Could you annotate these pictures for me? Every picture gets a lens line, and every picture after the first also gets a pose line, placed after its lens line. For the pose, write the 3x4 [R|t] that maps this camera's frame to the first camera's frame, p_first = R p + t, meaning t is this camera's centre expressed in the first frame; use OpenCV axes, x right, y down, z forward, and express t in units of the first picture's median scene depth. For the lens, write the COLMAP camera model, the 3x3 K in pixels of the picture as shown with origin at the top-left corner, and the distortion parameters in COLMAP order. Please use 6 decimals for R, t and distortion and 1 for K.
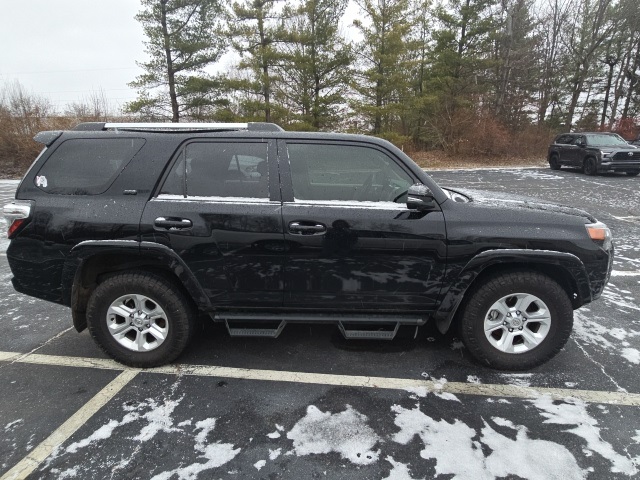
lens RADIAL K [[362.5, 0, 322.7], [0, 362.5, 243.7], [0, 0, 1]] dist [0.000864, 0.001967]
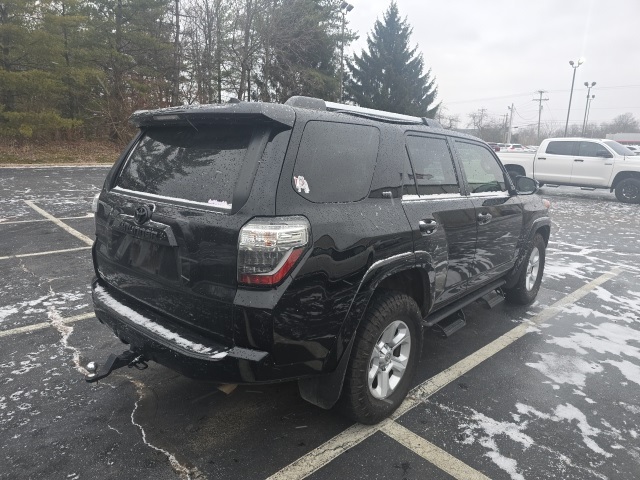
lens RADIAL K [[427.7, 0, 321.6], [0, 427.7, 240.7], [0, 0, 1]] dist [0.048454, -0.038819]
pose [[0.630667, -0.132024, 0.764741, -1.427643], [0.153231, 0.987207, 0.044063, -0.110364], [-0.760775, 0.089393, 0.642830, 0.544359]]
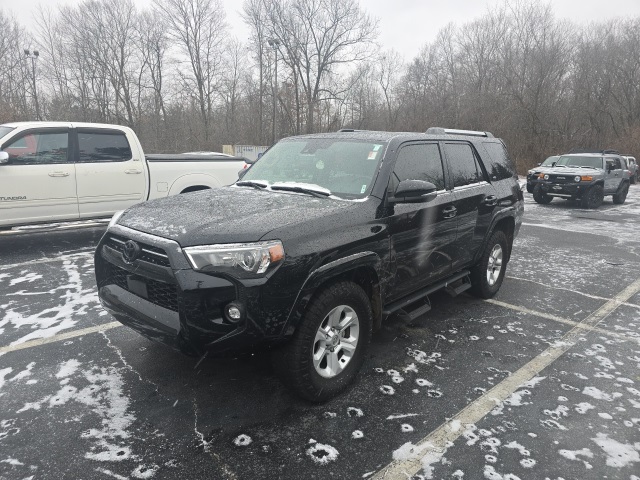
lens RADIAL K [[428.9, 0, 320.3], [0, 428.9, 236.3], [0, 0, 1]] dist [0.047559, -0.039367]
pose [[-0.630635, 0.144146, -0.762575, 1.441215], [-0.207111, 0.915705, 0.344369, -0.569859], [0.747933, 0.375109, -0.547621, 2.258521]]
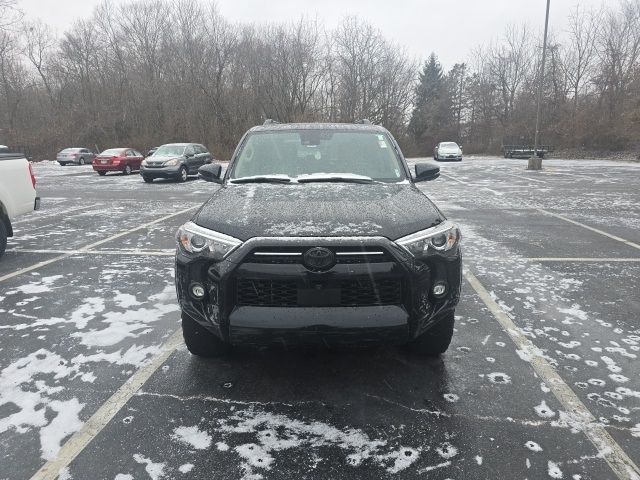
lens RADIAL K [[428.9, 0, 320.3], [0, 428.9, 236.3], [0, 0, 1]] dist [0.047559, -0.039367]
pose [[0.042829, 0.224252, -0.973590, 1.842089], [-0.236174, 0.949137, 0.208231, -0.324630], [0.970767, 0.221018, 0.093613, 1.257378]]
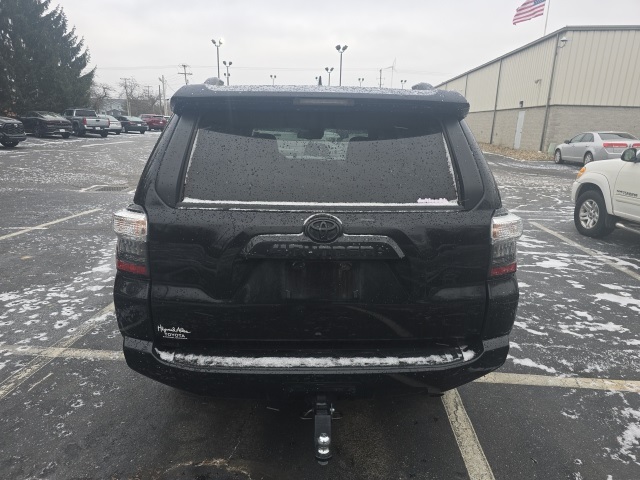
lens RADIAL K [[427.7, 0, 321.6], [0, 427.7, 240.7], [0, 0, 1]] dist [0.048454, -0.038819]
pose [[-0.079045, -0.237962, 0.968053, -1.643122], [0.220920, 0.942763, 0.249784, -0.337359], [-0.972083, 0.233607, -0.021950, 1.421328]]
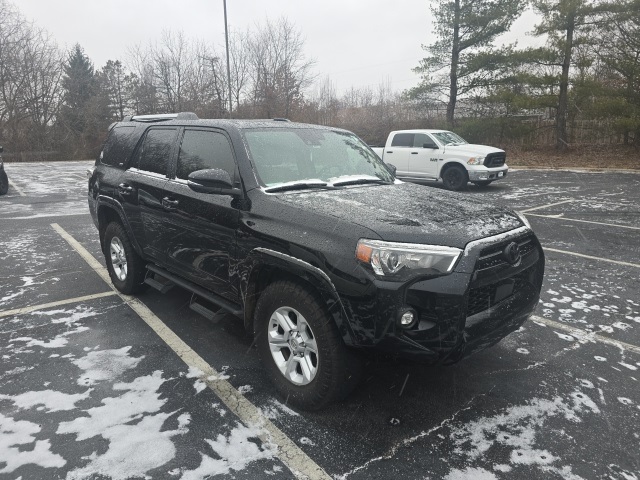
lens RADIAL K [[428.9, 0, 320.3], [0, 428.9, 236.3], [0, 0, 1]] dist [0.047559, -0.039367]
pose [[0.719845, 0.159742, -0.675504, 1.283638], [-0.180073, 0.982818, 0.040522, -0.080260], [0.670371, 0.092470, 0.736242, 0.319061]]
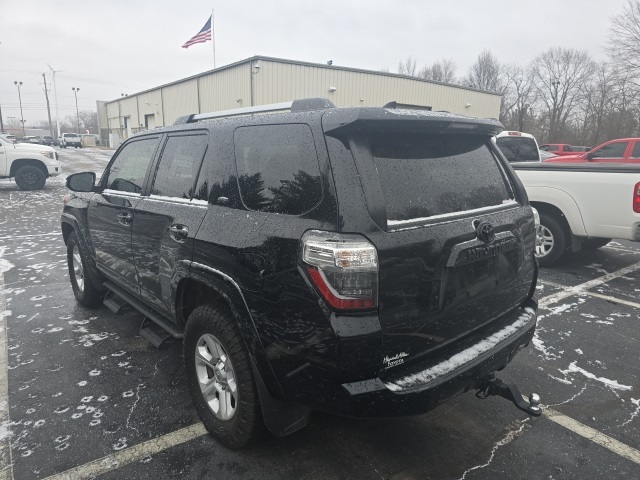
lens RADIAL K [[428.9, 0, 320.3], [0, 428.9, 236.3], [0, 0, 1]] dist [0.047559, -0.039367]
pose [[-0.694145, -0.139649, 0.706160, -1.337207], [0.170926, 0.920967, 0.350148, -0.519759], [-0.699248, 0.363755, -0.615415, 2.135800]]
